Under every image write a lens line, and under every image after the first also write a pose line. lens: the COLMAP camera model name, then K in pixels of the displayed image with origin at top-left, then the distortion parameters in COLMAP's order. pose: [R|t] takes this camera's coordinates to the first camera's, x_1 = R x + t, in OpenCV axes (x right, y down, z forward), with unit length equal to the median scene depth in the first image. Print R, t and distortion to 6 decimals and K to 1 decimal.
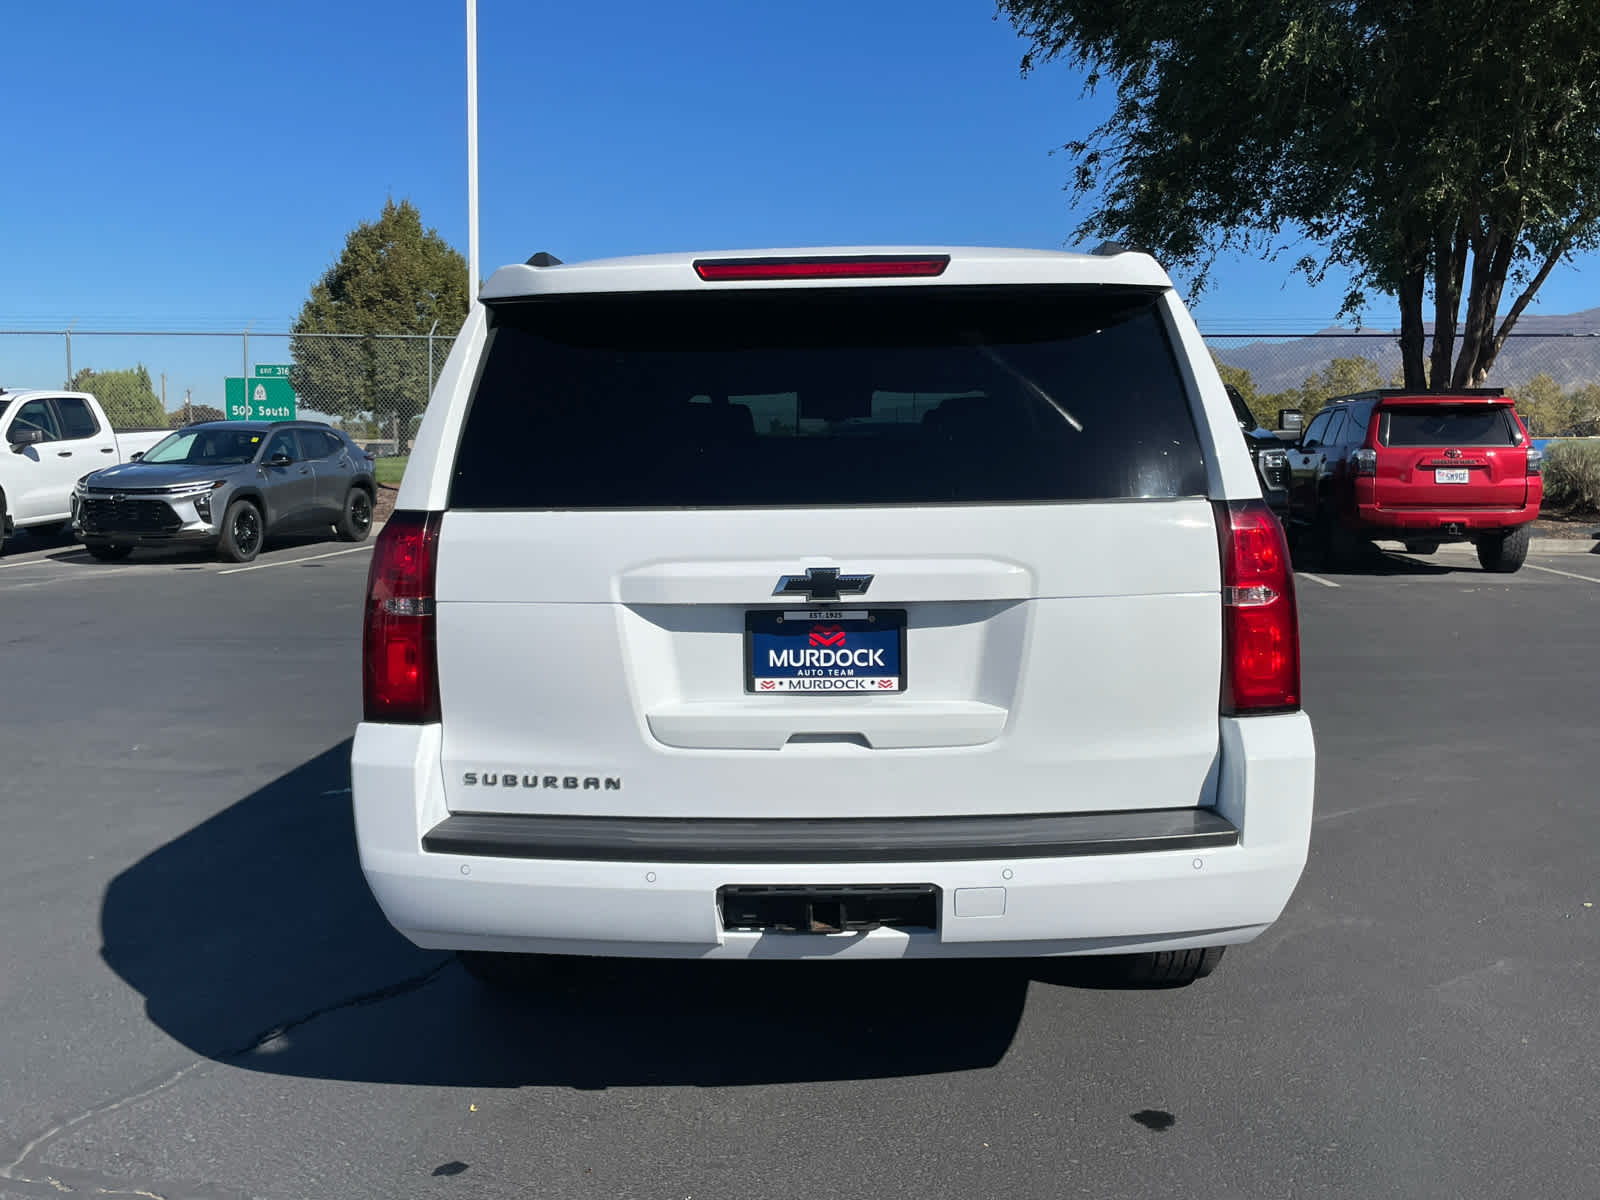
lens RADIAL K [[1438.8, 0, 822.4], [0, 1438.8, 600.1], [0, 0, 1]] dist [0.097494, -0.134409]
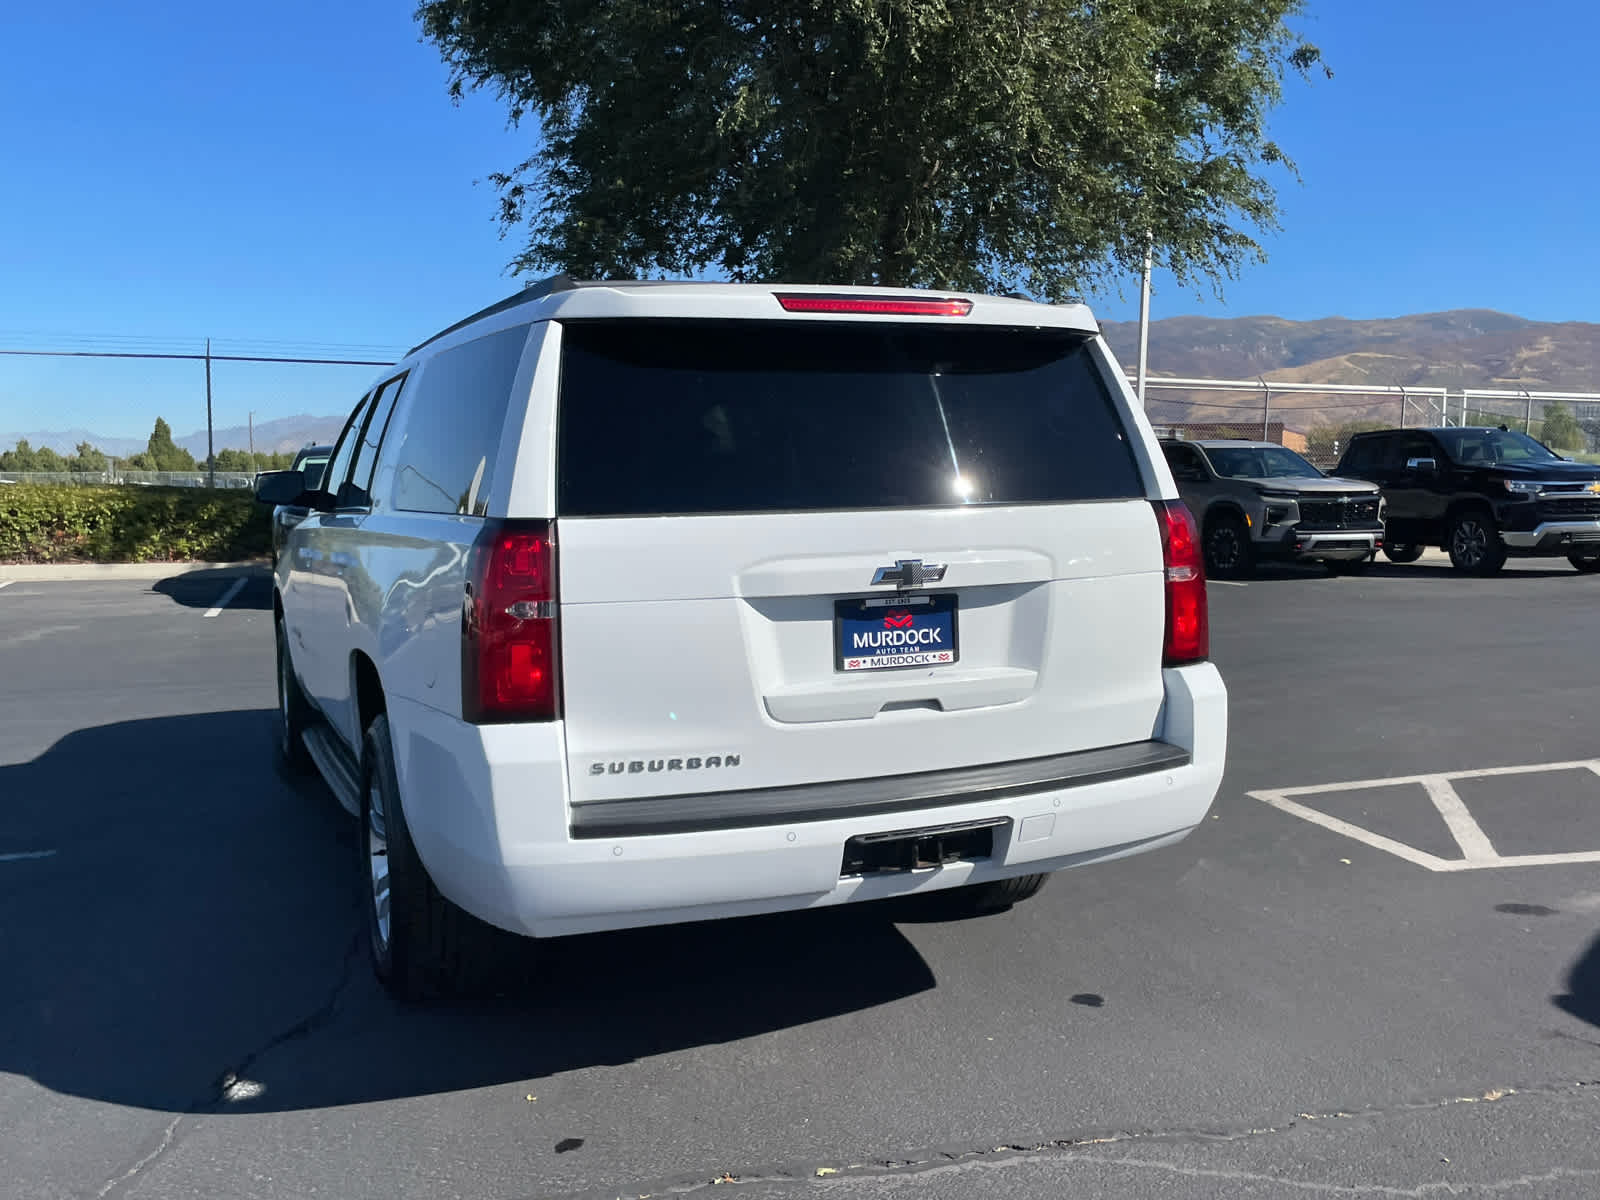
lens RADIAL K [[1438.8, 0, 821.7], [0, 1438.8, 622.2], [0, 0, 1]] dist [0.100207, -0.142959]
pose [[0.903601, -0.046421, 0.425852, -0.551820], [0.049205, 0.998779, 0.004468, 0.019230], [-0.425540, 0.016917, 0.904782, -0.034630]]
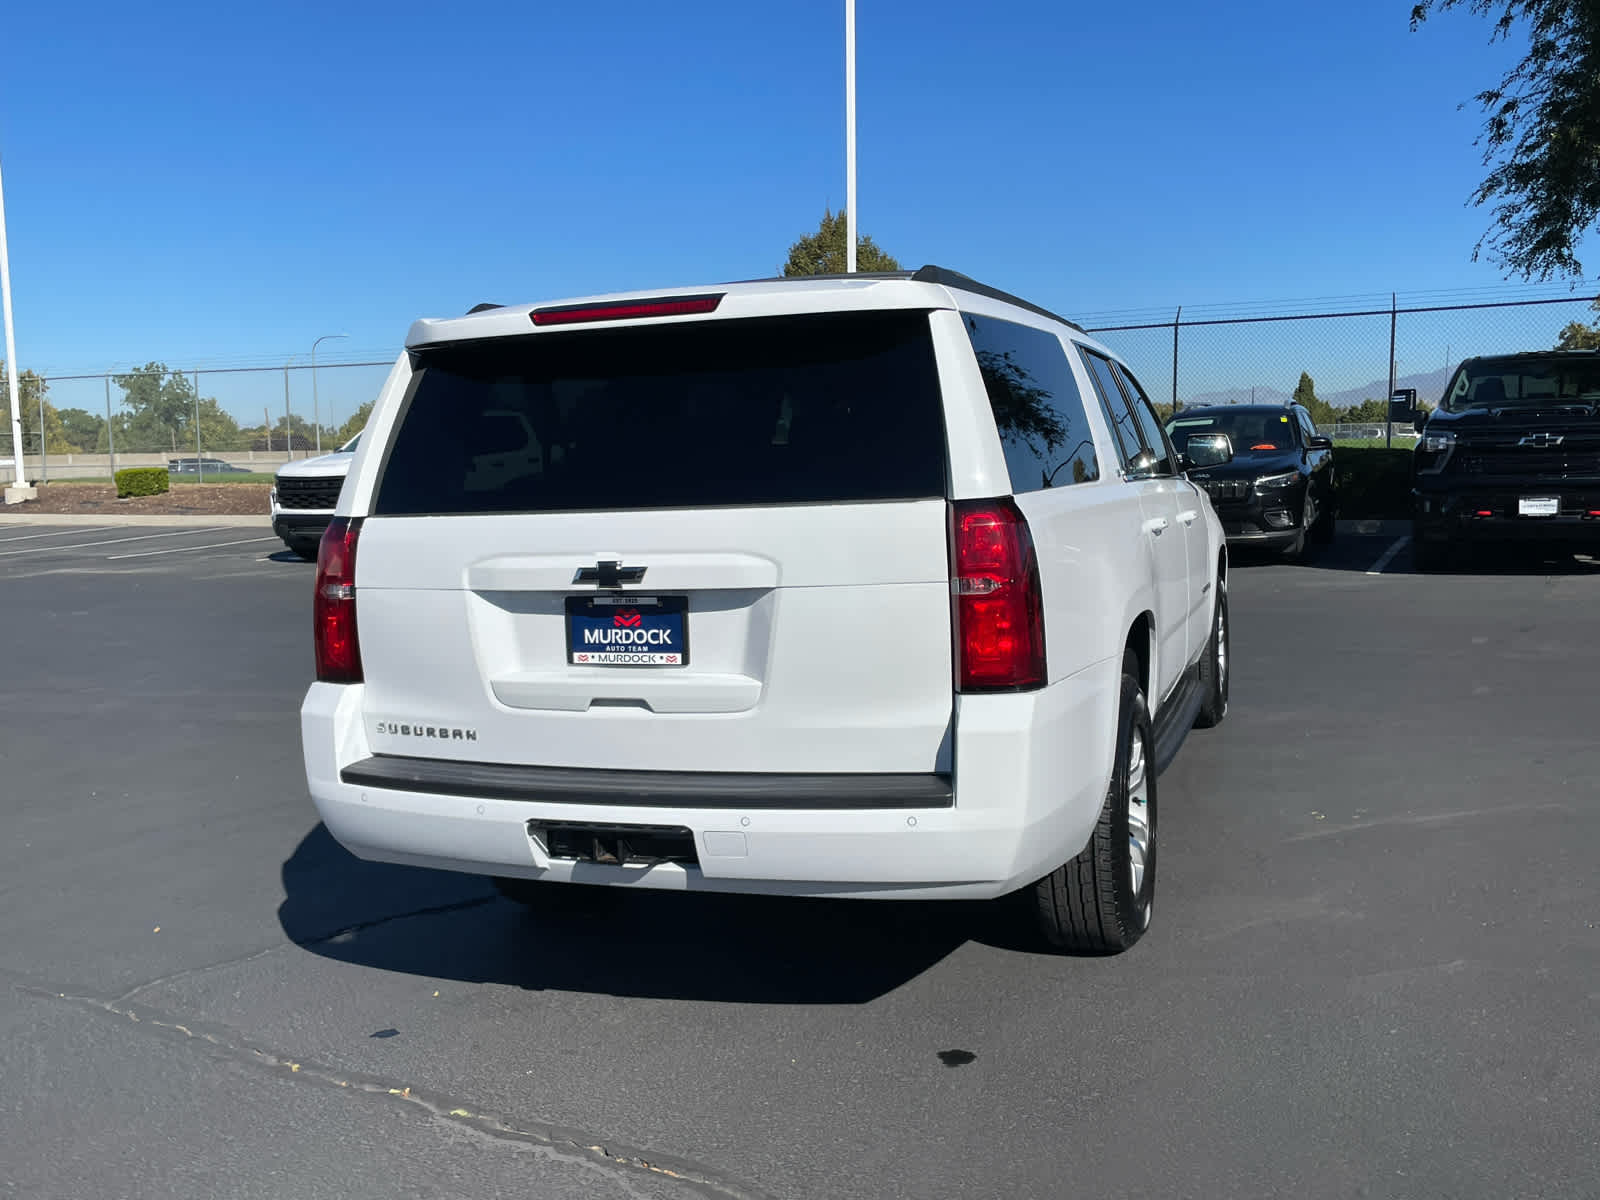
lens RADIAL K [[1434.3, 0, 813.3], [0, 1434.3, 610.2], [0, 0, 1]] dist [0.108020, -0.172401]
pose [[0.949809, 0.008100, -0.312727, 0.524065], [-0.004242, 0.999906, 0.013014, 0.002017], [0.312803, -0.011034, 0.949754, -0.088428]]
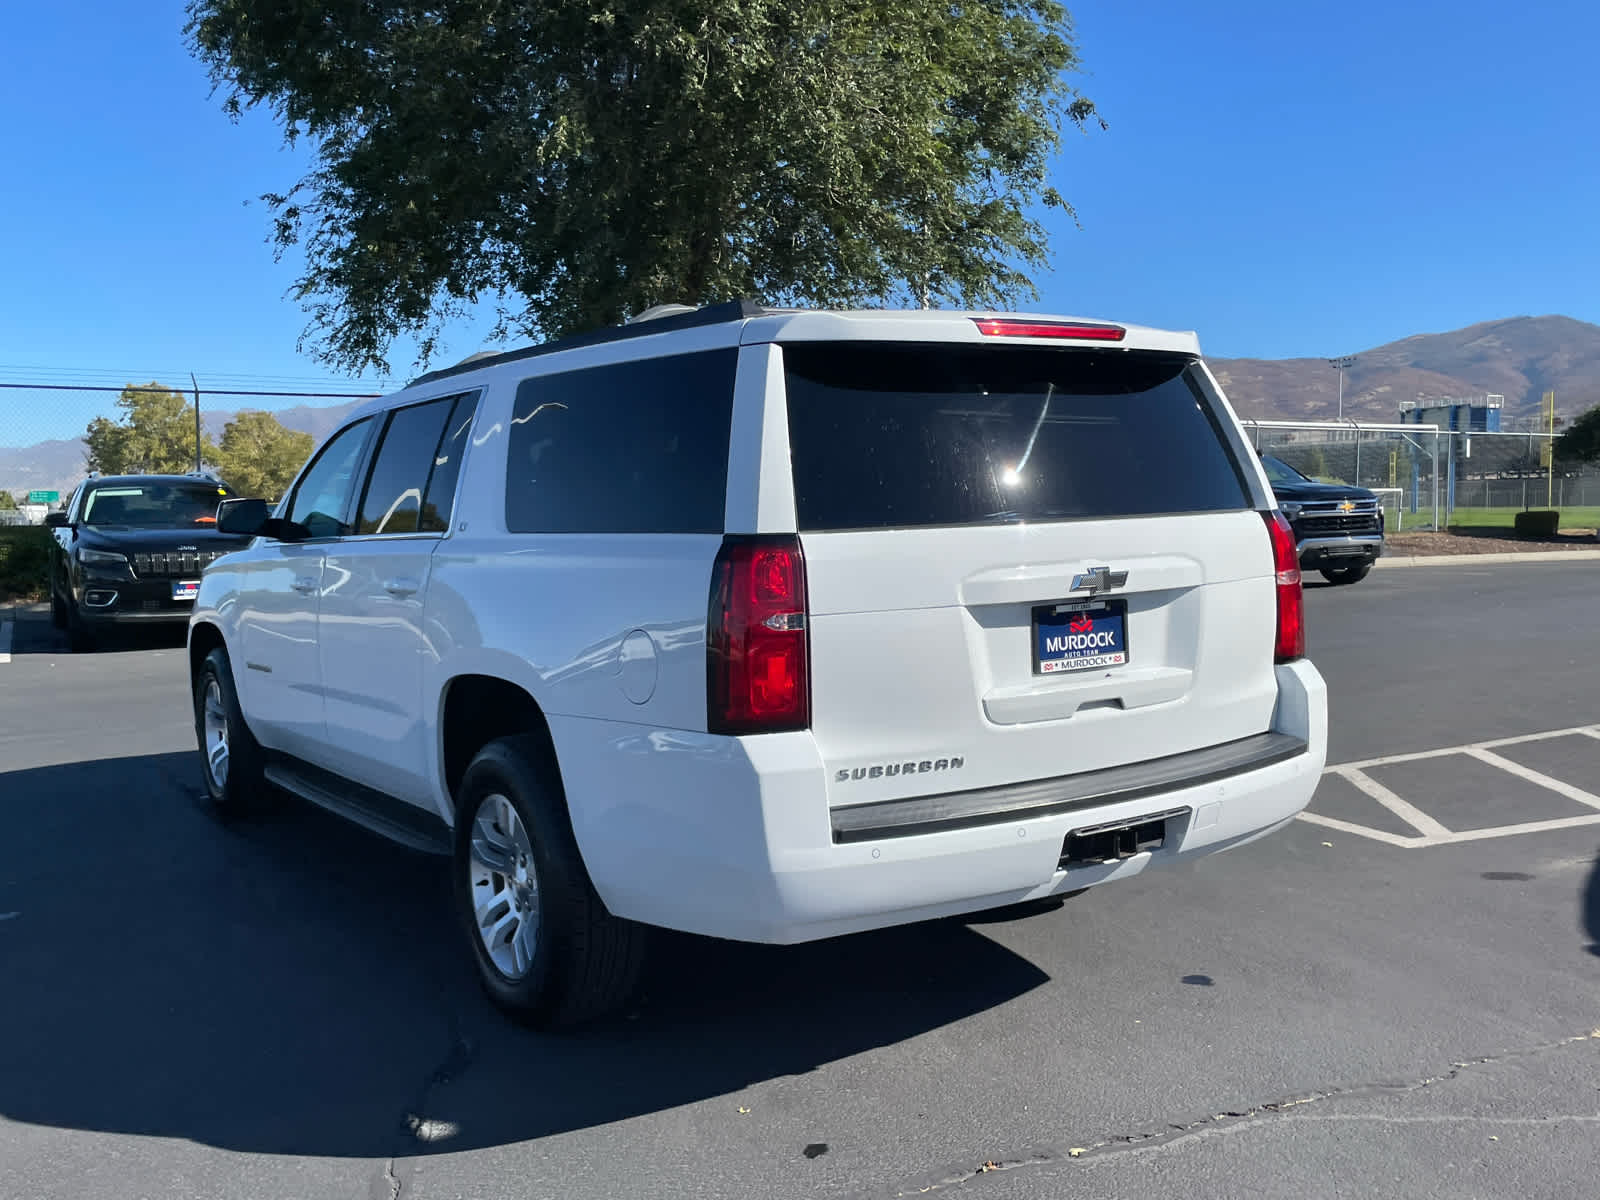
lens RADIAL K [[1438.8, 0, 822.4], [0, 1438.8, 600.1], [0, 0, 1]] dist [0.097494, -0.134409]
pose [[0.809724, -0.052594, 0.584449, -0.903525], [0.078307, 0.996752, -0.018793, 0.010558], [-0.581563, 0.060984, 0.811213, 0.117267]]
